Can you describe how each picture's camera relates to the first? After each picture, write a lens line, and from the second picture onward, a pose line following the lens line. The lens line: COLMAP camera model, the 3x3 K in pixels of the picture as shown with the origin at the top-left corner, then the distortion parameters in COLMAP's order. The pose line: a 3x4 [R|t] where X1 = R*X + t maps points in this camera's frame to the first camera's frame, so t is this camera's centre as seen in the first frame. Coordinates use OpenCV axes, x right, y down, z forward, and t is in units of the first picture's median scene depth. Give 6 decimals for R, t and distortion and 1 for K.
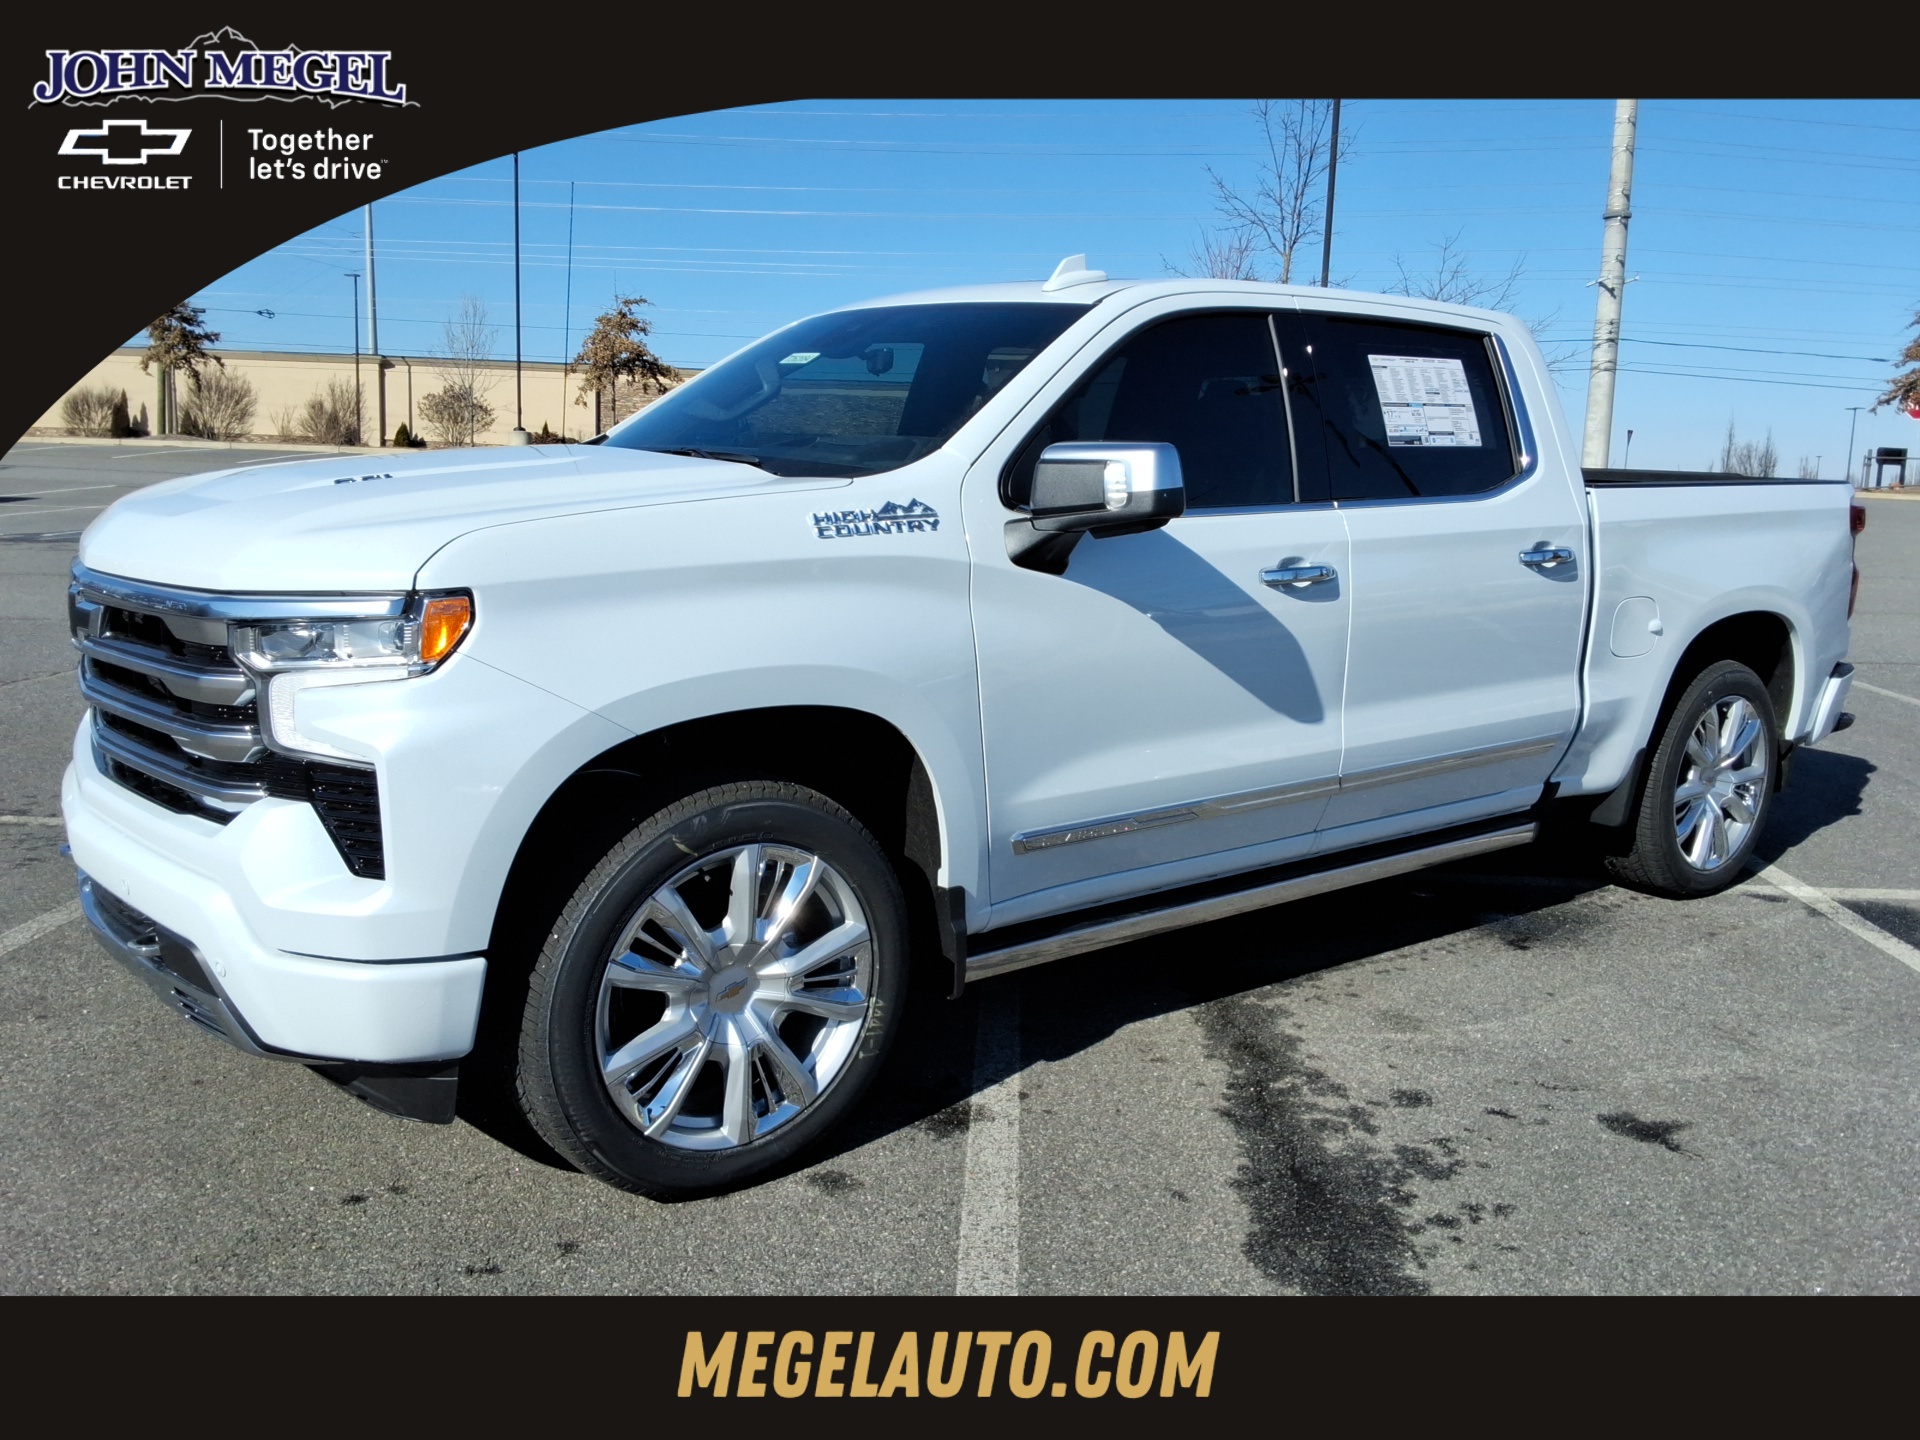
lens RADIAL K [[1539.9, 0, 977.3], [0, 1539.9, 703.0], [0, 0, 1]] dist [0.101723, -0.143902]
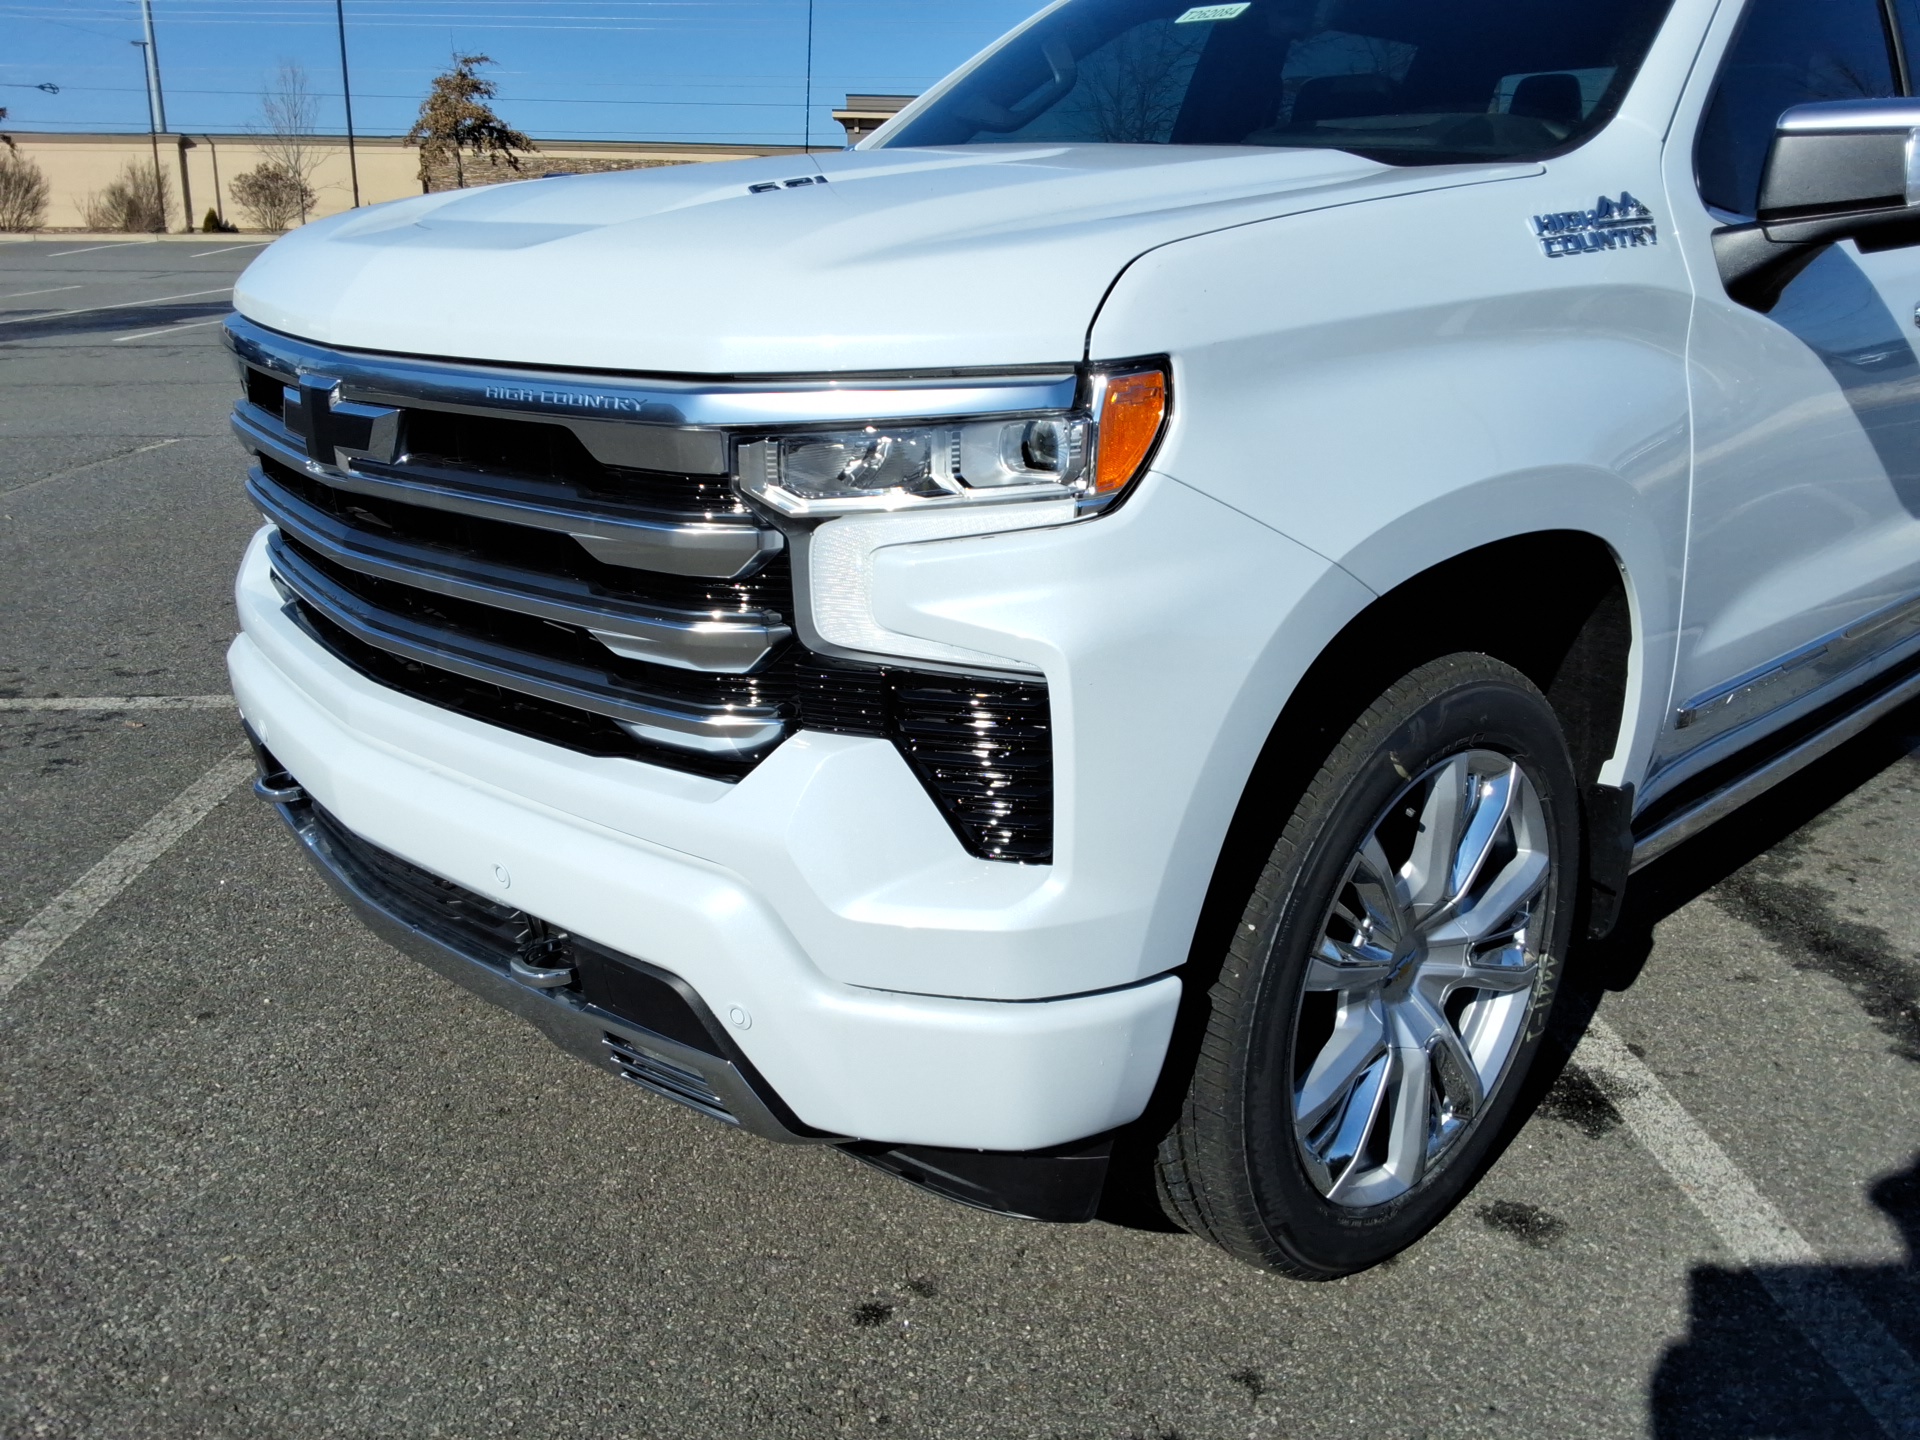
lens RADIAL K [[1539.9, 0, 967.8], [0, 1539.9, 704.6], [0, 0, 1]] dist [0.101723, -0.143902]
pose [[0.995352, -0.050398, 0.082068, -0.383184], [0.038786, 0.989756, 0.137398, -0.023724], [-0.088152, -0.133576, 0.987110, 0.368395]]
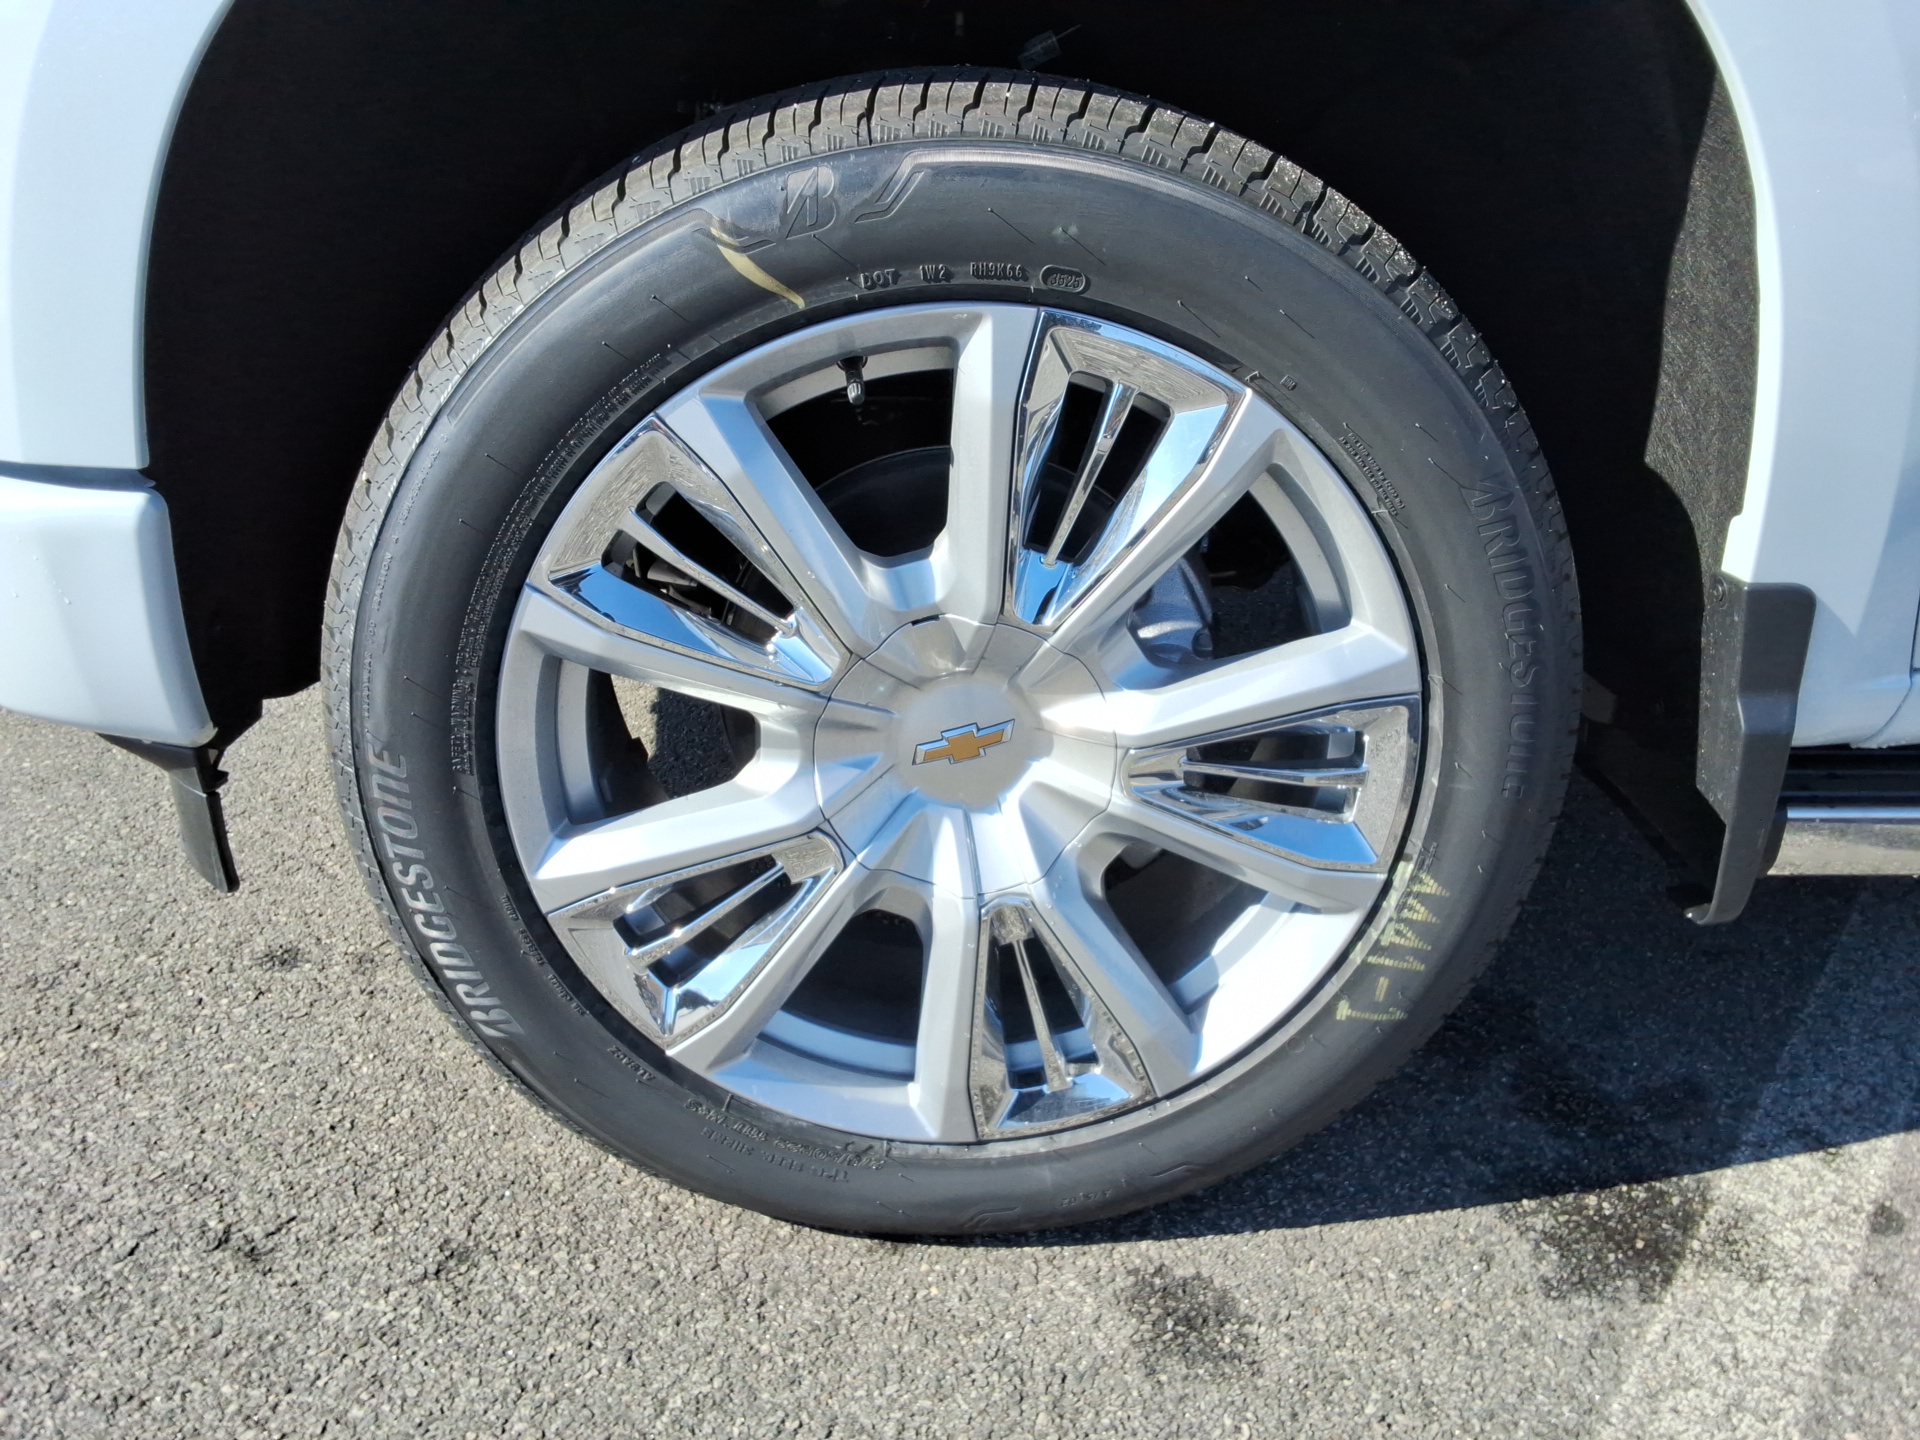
lens RADIAL K [[1539.9, 0, 959.6], [0, 1539.9, 708.2], [0, 0, 1]] dist [0.101723, -0.143902]
pose [[0.813404, 0.227857, -0.535216, 0.025155], [-0.104586, 0.962381, 0.250768, 0.088323], [0.572221, -0.148000, 0.806635, 0.704058]]
